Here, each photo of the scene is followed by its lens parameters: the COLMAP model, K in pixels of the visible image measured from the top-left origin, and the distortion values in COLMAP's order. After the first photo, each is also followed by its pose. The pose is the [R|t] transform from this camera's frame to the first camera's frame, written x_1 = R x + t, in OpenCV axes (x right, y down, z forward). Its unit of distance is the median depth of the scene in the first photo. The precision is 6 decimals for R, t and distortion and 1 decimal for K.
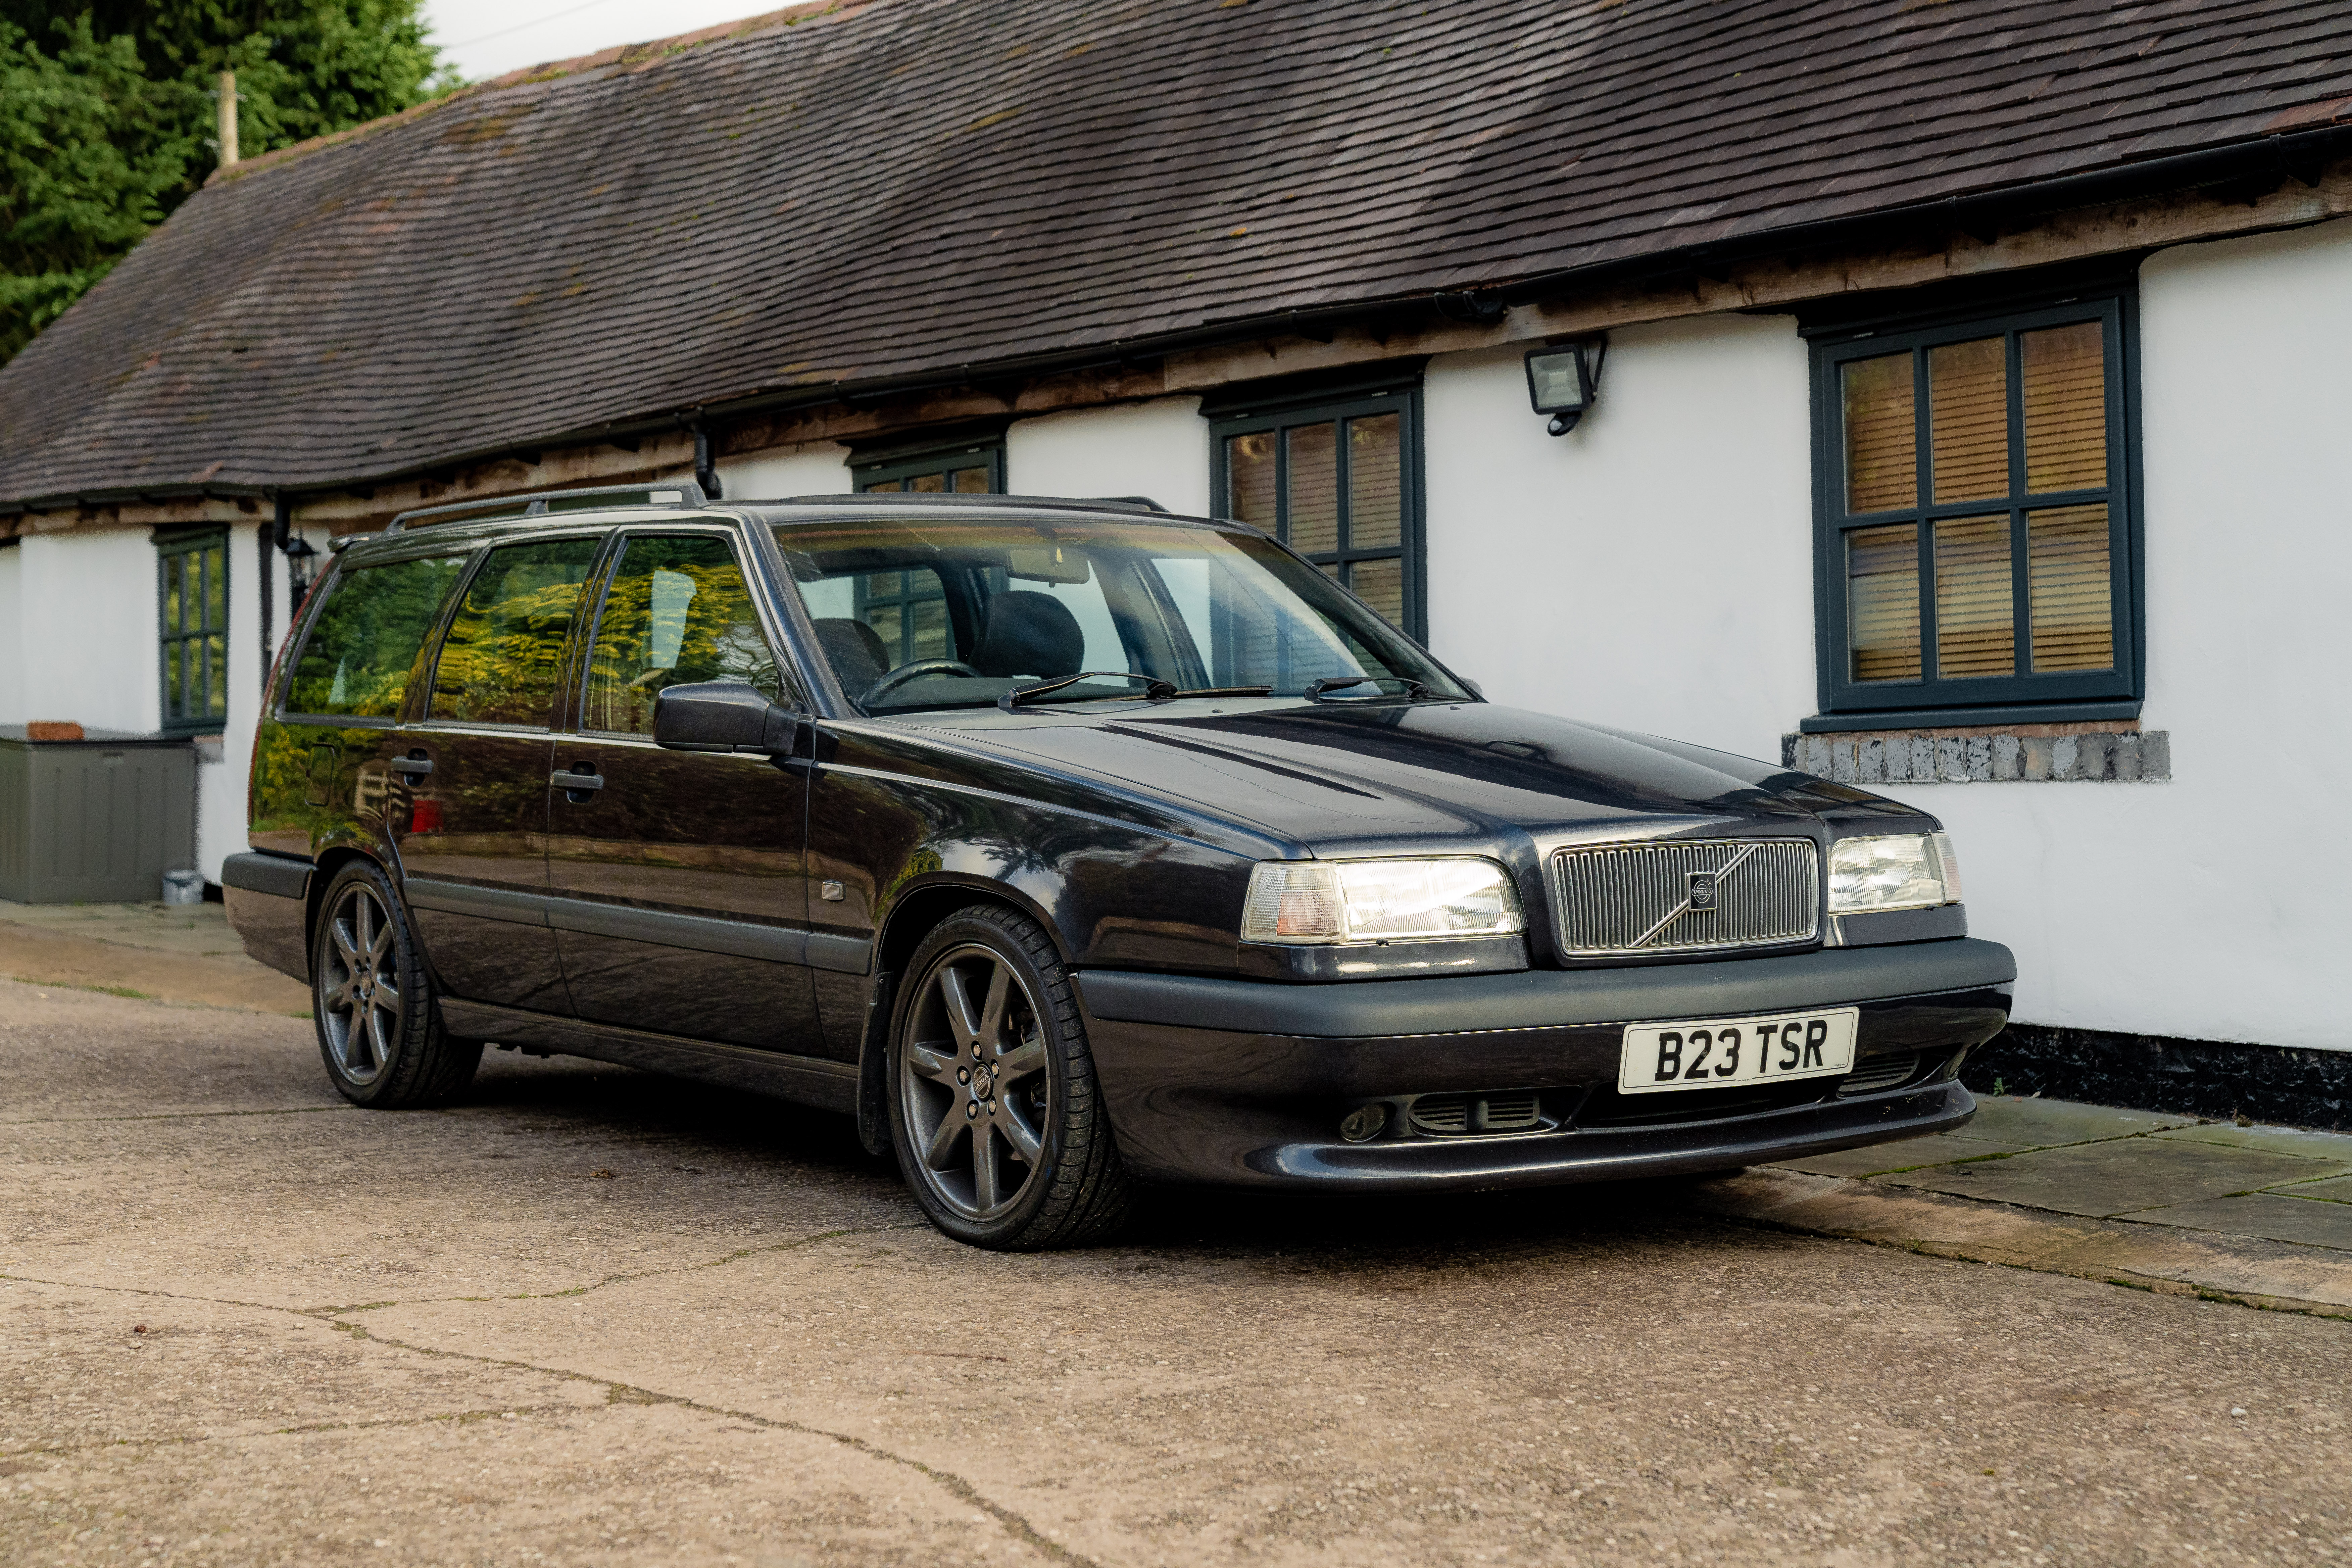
lens RADIAL K [[3534.2, 0, 1189.8], [0, 3534.2, 764.2], [0, 0, 1]] dist [0.107329, 0.023772]
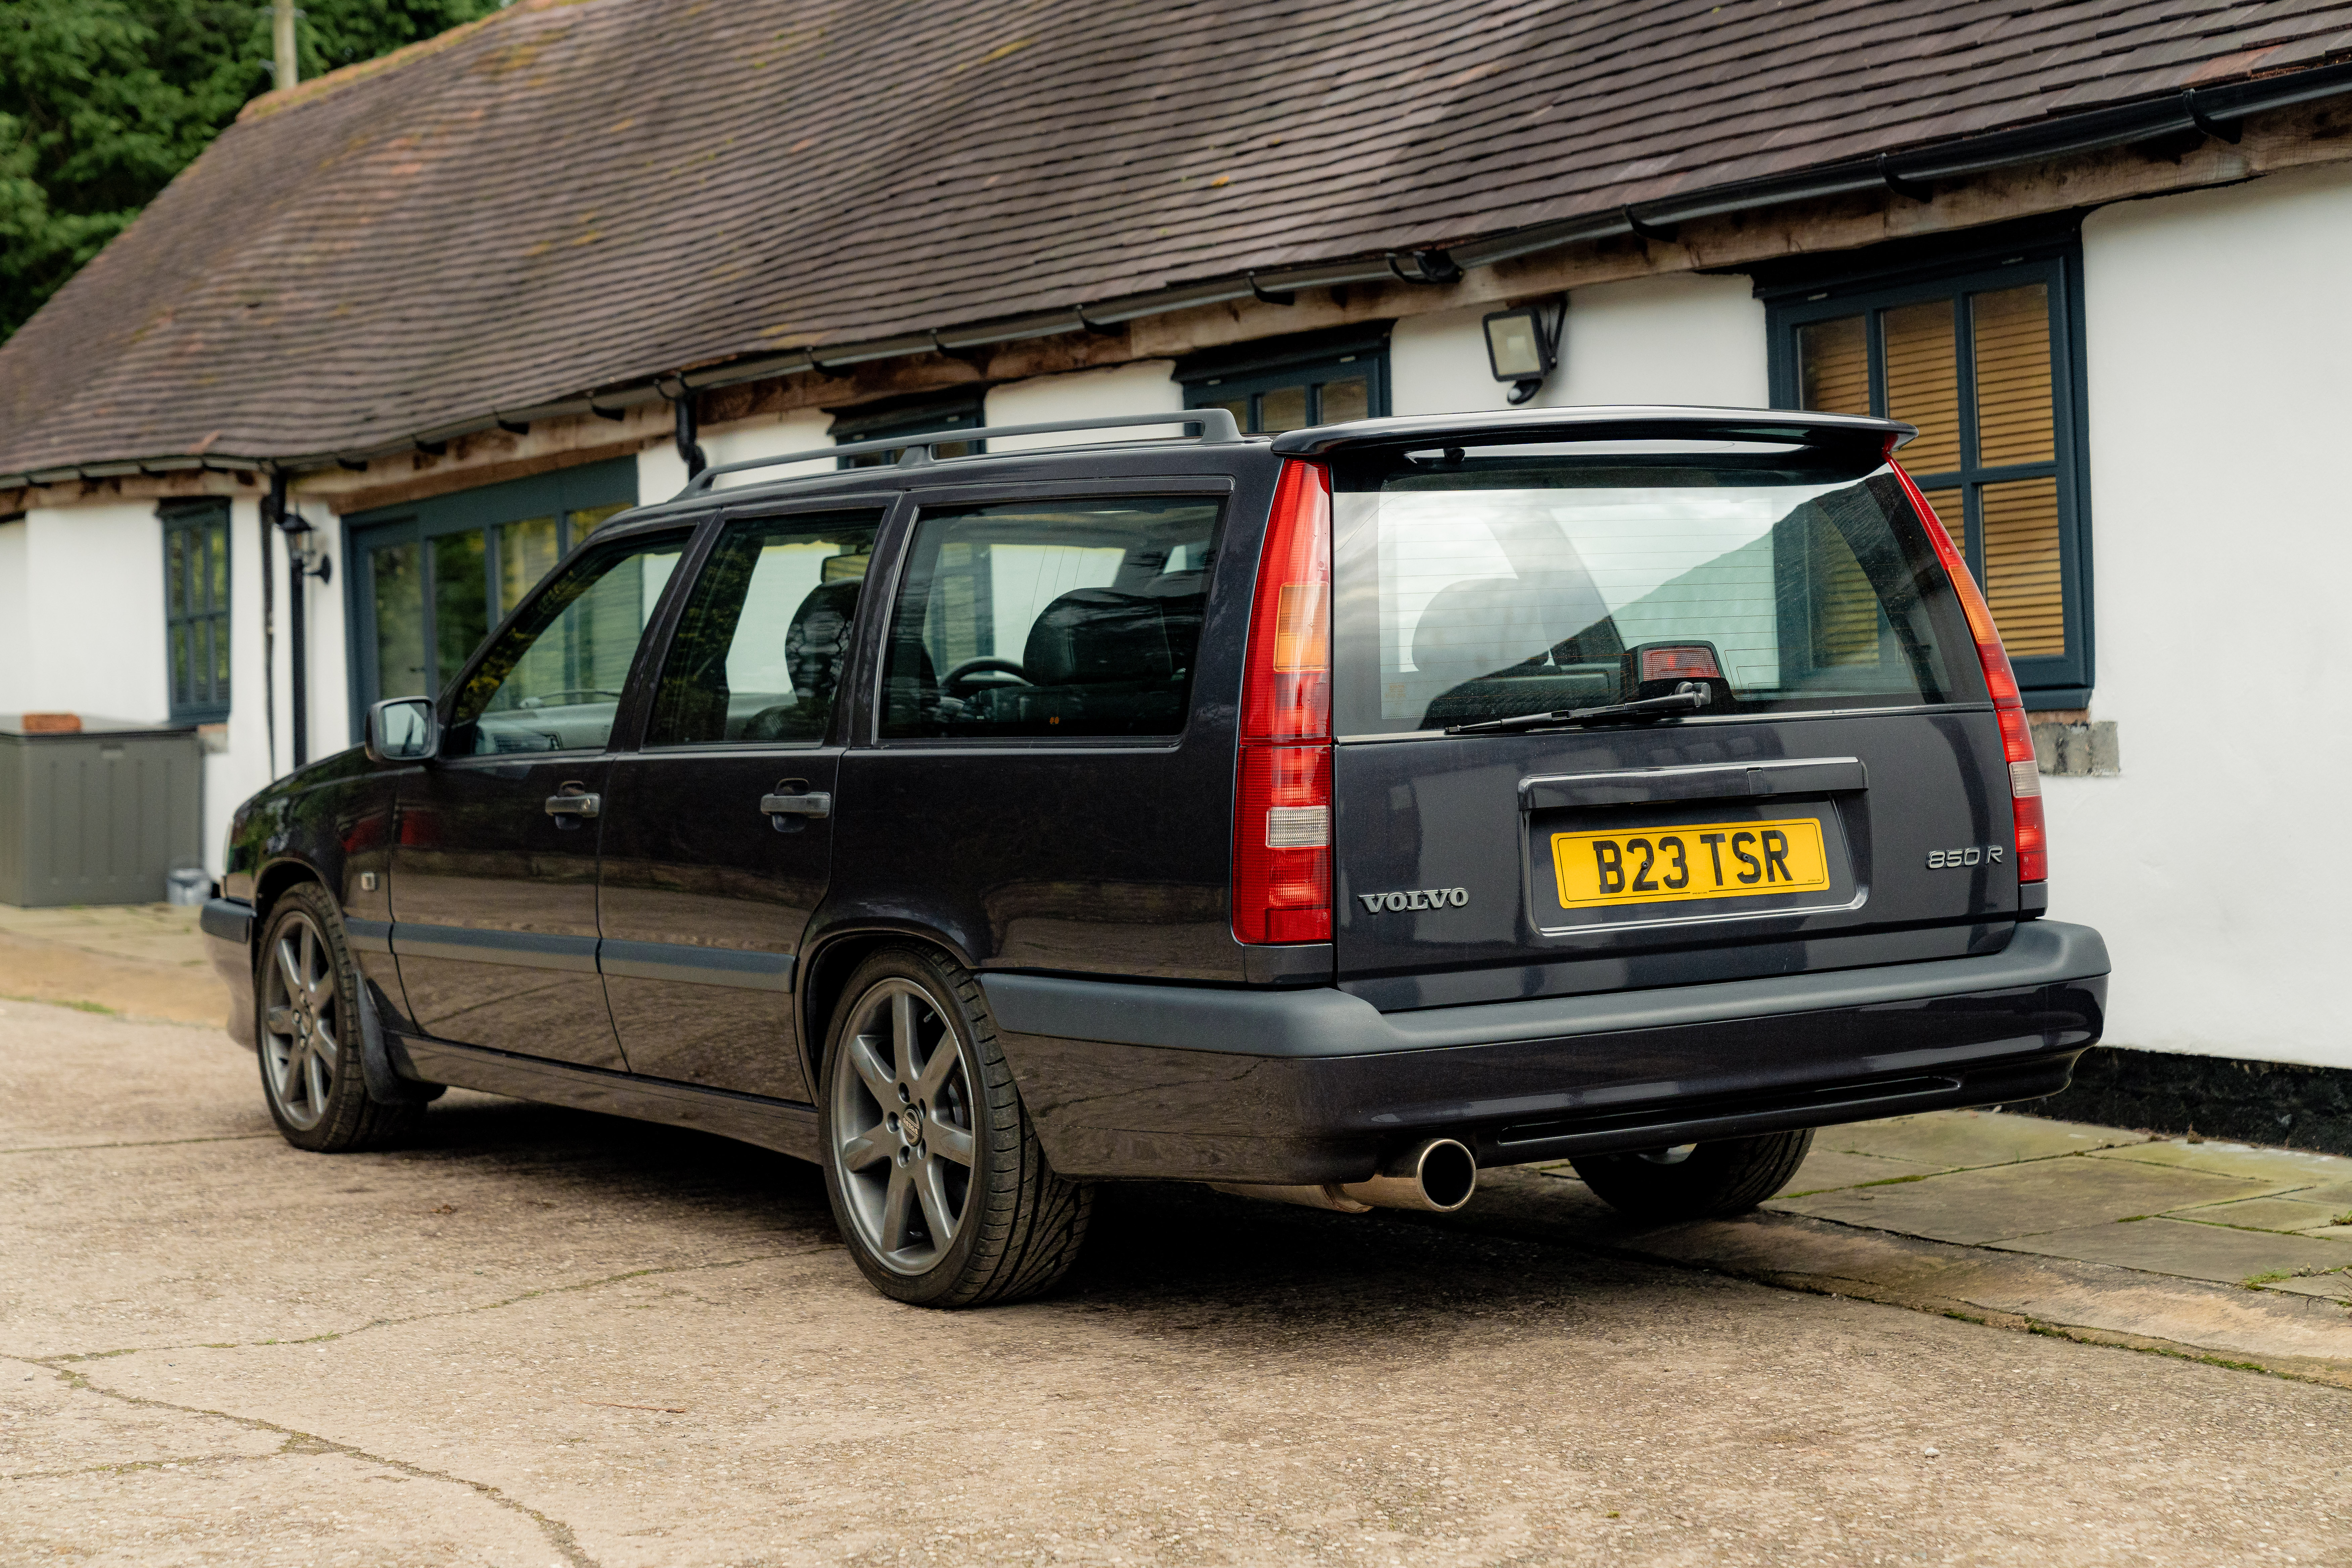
lens RADIAL K [[4014.4, 0, 1183.6], [0, 4014.4, 740.0], [0, 0, 1]] dist [0.109308, 0.065850]
pose [[0.997510, -0.014734, -0.068963, 0.101453], [0.015271, 0.999857, 0.007265, -0.015617], [0.068846, -0.008300, 0.997593, -0.073575]]
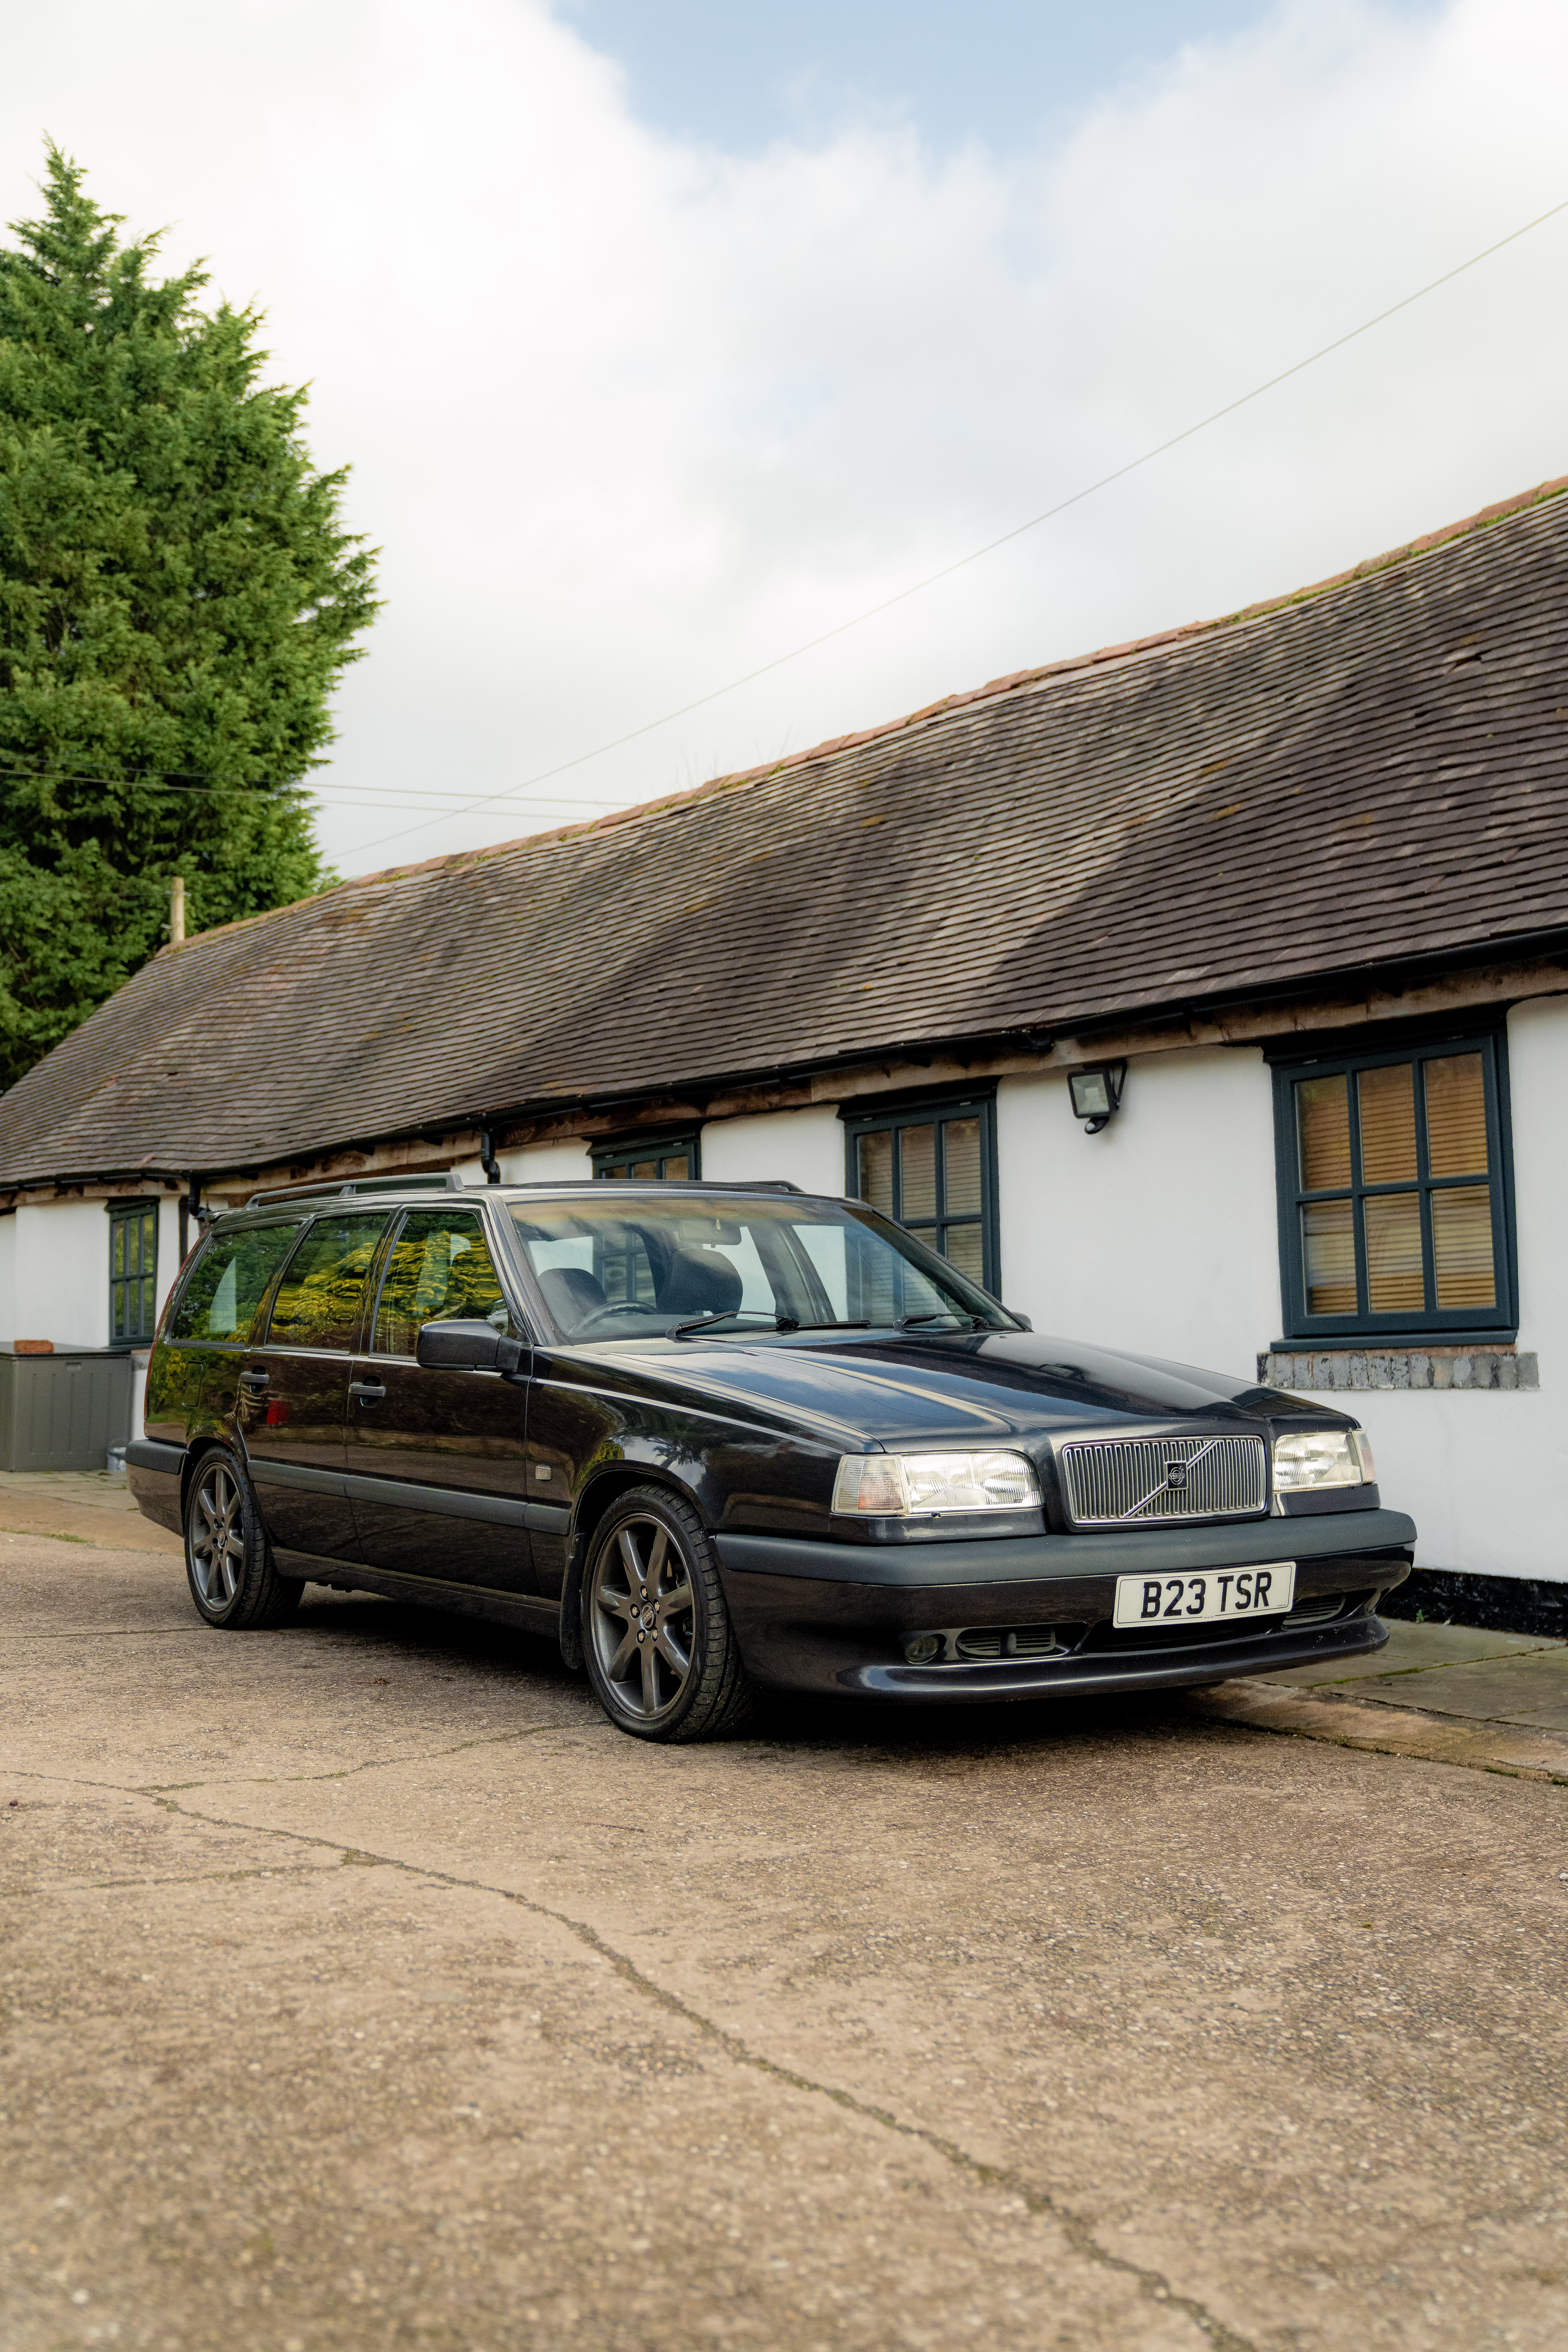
lens RADIAL K [[2560.0, 0, 784.0], [0, 2560.0, 1176.0], [0, 0, 1]] dist [0.064673, -0.021155]
pose [[0.999346, -0.003843, -0.035944, 0.023272], [0.001246, 0.997405, -0.071984, -0.005998], [0.036128, 0.071892, 0.996758, 0.007715]]
